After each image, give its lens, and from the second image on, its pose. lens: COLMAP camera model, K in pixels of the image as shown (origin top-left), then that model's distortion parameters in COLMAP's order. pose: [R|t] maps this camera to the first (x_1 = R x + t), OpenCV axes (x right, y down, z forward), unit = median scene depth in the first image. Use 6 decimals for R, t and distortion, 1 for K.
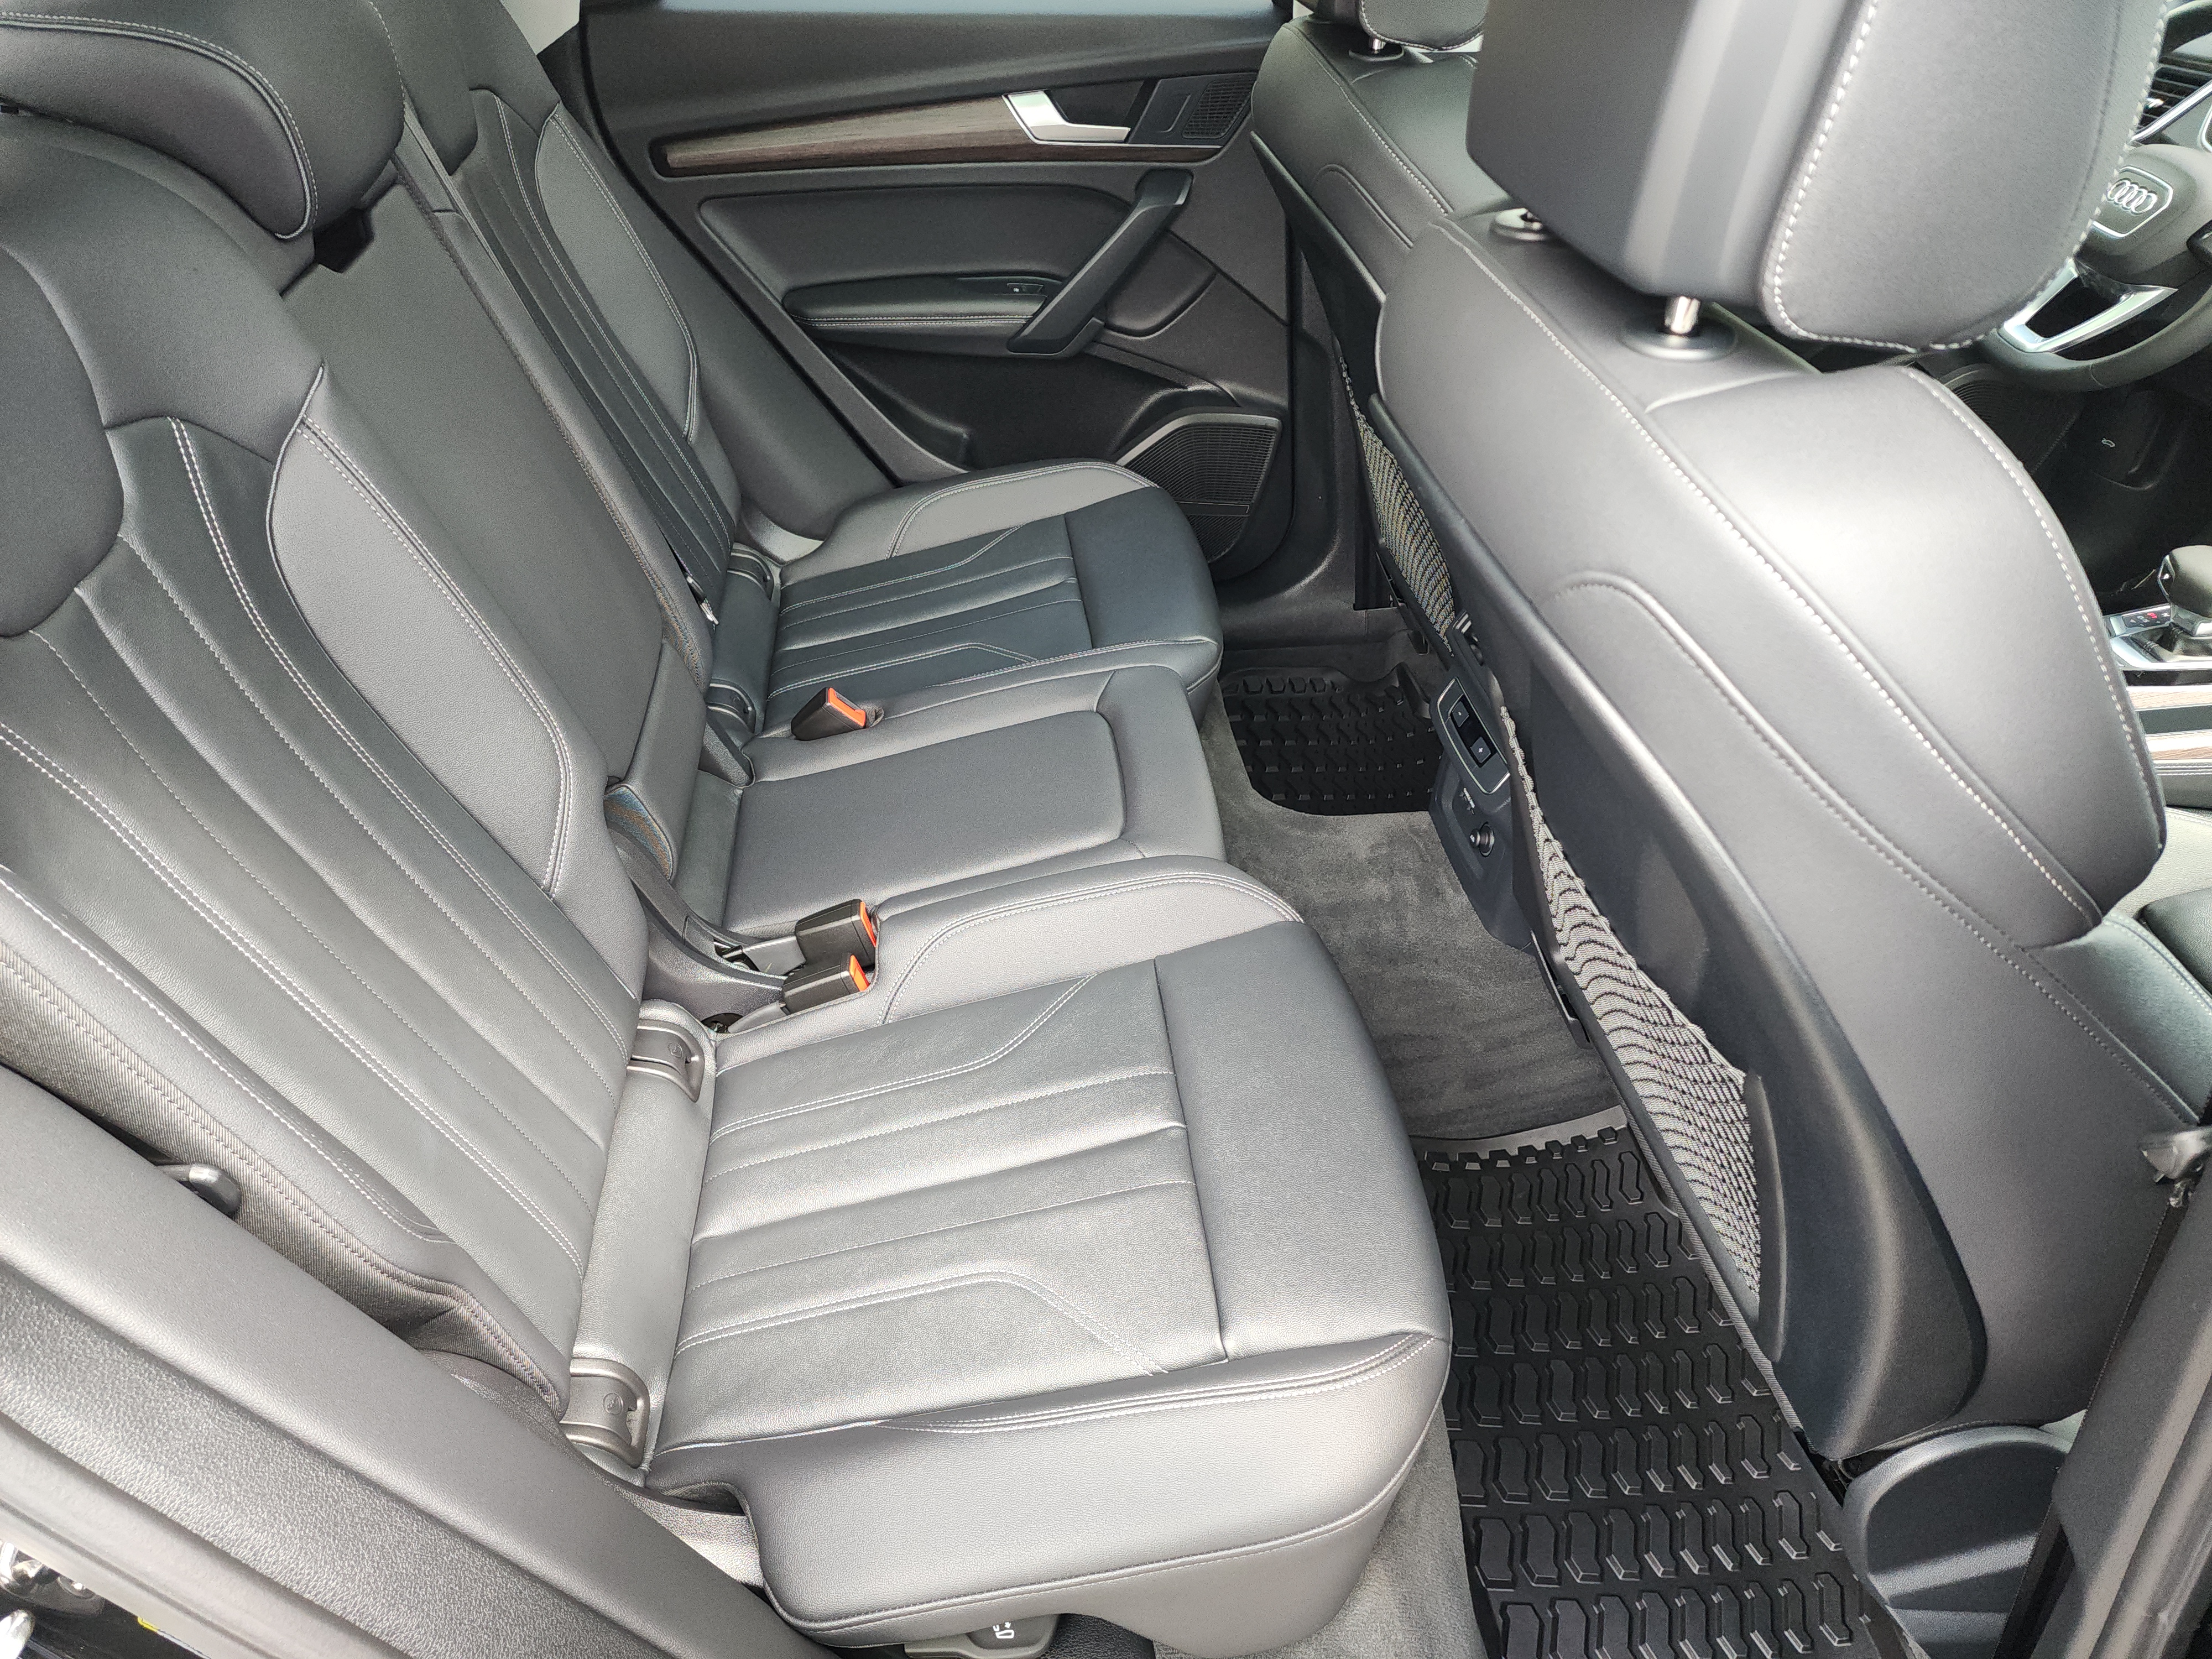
lens RADIAL K [[1469.8, 0, 1100.4], [0, 1469.8, 800.8], [0, 0, 1]] dist [0.072810, -0.081962]
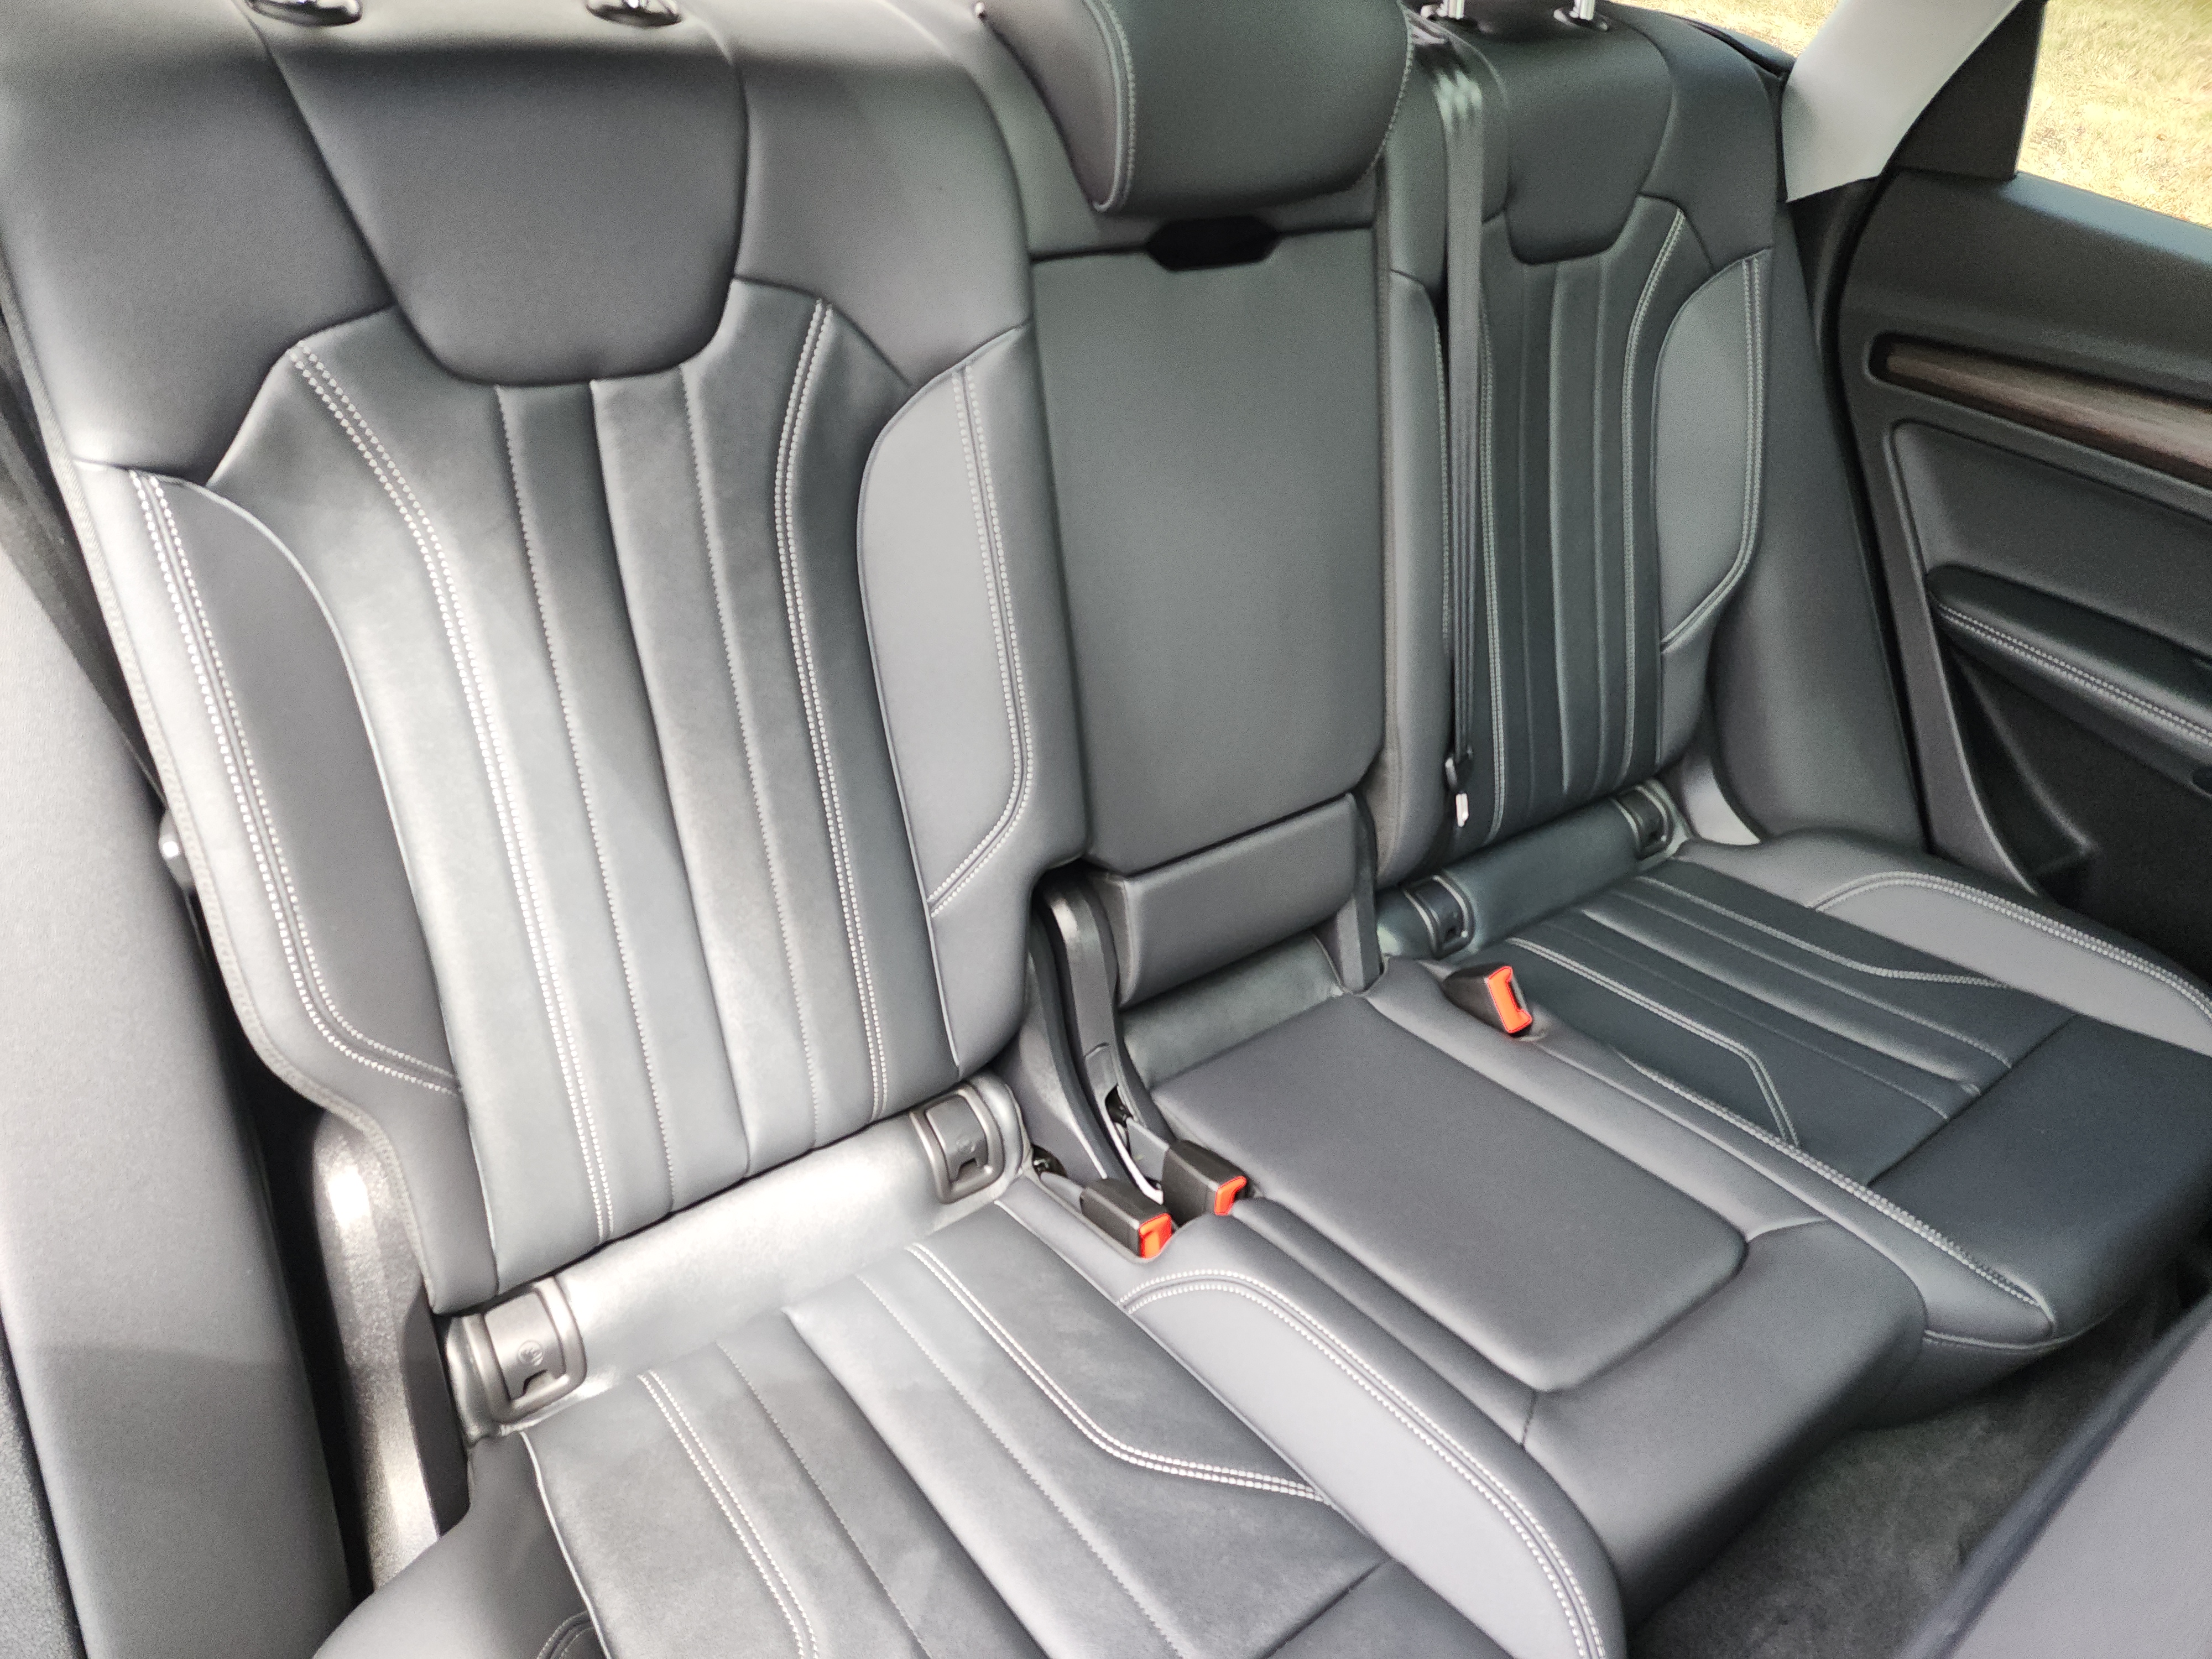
lens RADIAL K [[1469.8, 0, 1100.4], [0, 1469.8, 800.8], [0, 0, 1]] dist [0.072810, -0.081962]
pose [[0.509027, 0.543226, -0.667680, 0.185056], [-0.599980, 0.780122, 0.177295, -0.156542], [0.617184, 0.310347, 0.723028, 0.270688]]
